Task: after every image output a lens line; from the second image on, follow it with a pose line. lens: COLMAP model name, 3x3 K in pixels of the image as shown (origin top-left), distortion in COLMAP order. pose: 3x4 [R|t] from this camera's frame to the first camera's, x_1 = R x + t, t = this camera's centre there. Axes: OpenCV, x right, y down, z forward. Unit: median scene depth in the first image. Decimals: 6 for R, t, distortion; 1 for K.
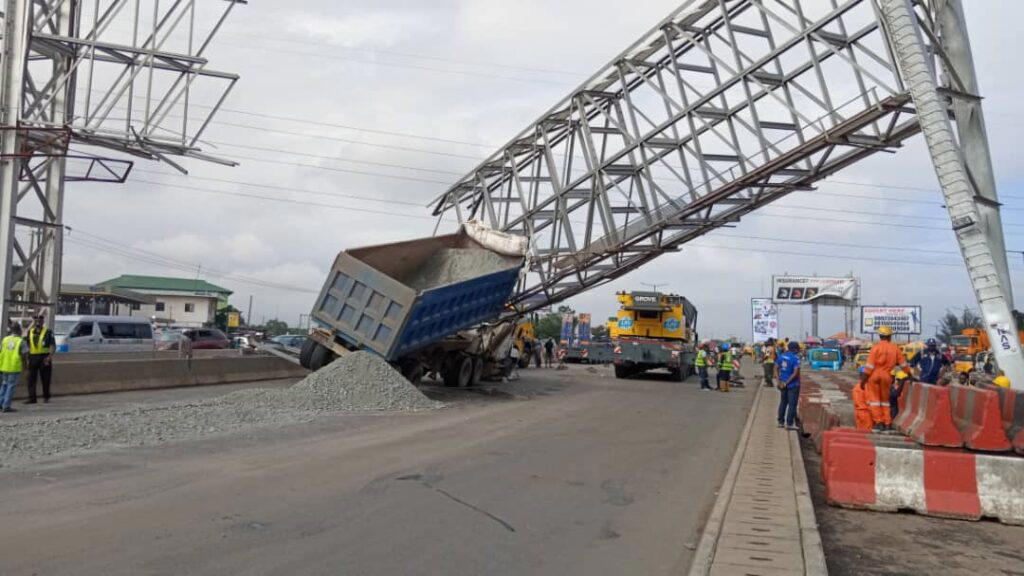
lens RADIAL K [[841.4, 0, 487.5], [0, 841.4, 294.7], [0, 0, 1]] dist [0.089598, -0.128933]
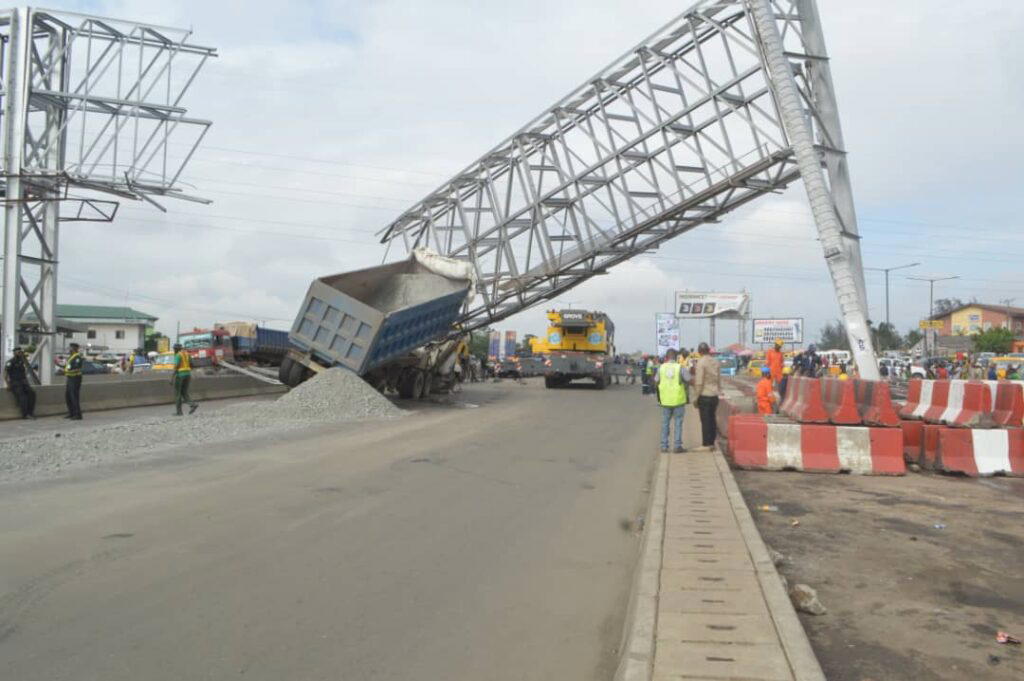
lens RADIAL K [[823.5, 0, 480.4], [0, 823.5, 378.2], [0, 0, 1]] dist [-0.083046, 0.024066]
pose [[0.995494, -0.027259, 0.090819, -0.053101], [0.020146, 0.996723, 0.078345, -0.001335], [-0.092657, -0.076162, 0.992781, -0.108611]]
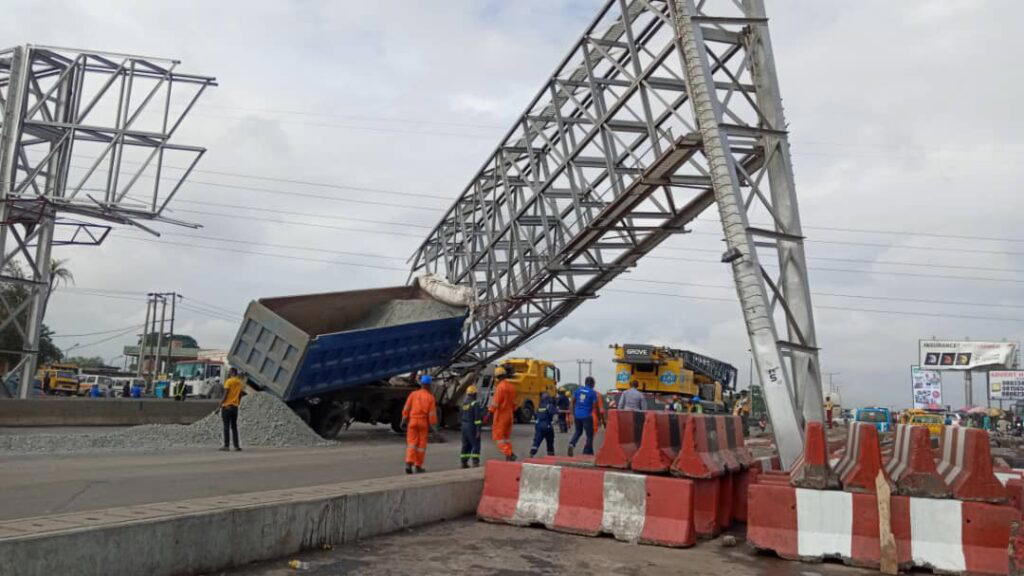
lens RADIAL K [[841.4, 0, 475.3], [0, 841.4, 295.8], [0, 0, 1]] dist [0.089598, -0.128933]
pose [[0.983023, -0.014386, -0.182918, 0.285659], [-0.000063, 0.996895, -0.078743, 0.027055], [0.183483, 0.077418, 0.979970, -0.017332]]
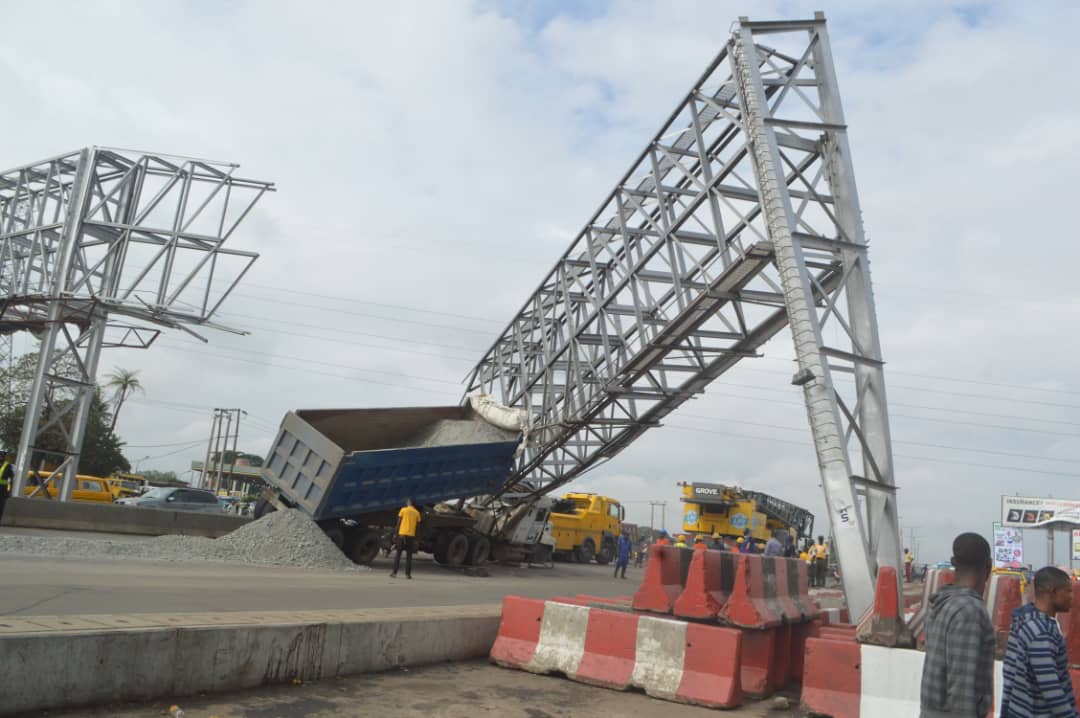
lens RADIAL K [[868.6, 0, 502.6], [0, 868.6, 378.6], [0, 0, 1]] dist [-0.083046, 0.024066]
pose [[0.971277, 0.019313, -0.237168, 0.300518], [-0.052701, 0.989408, -0.135257, 0.035459], [0.232044, 0.143871, 0.962007, 0.043635]]
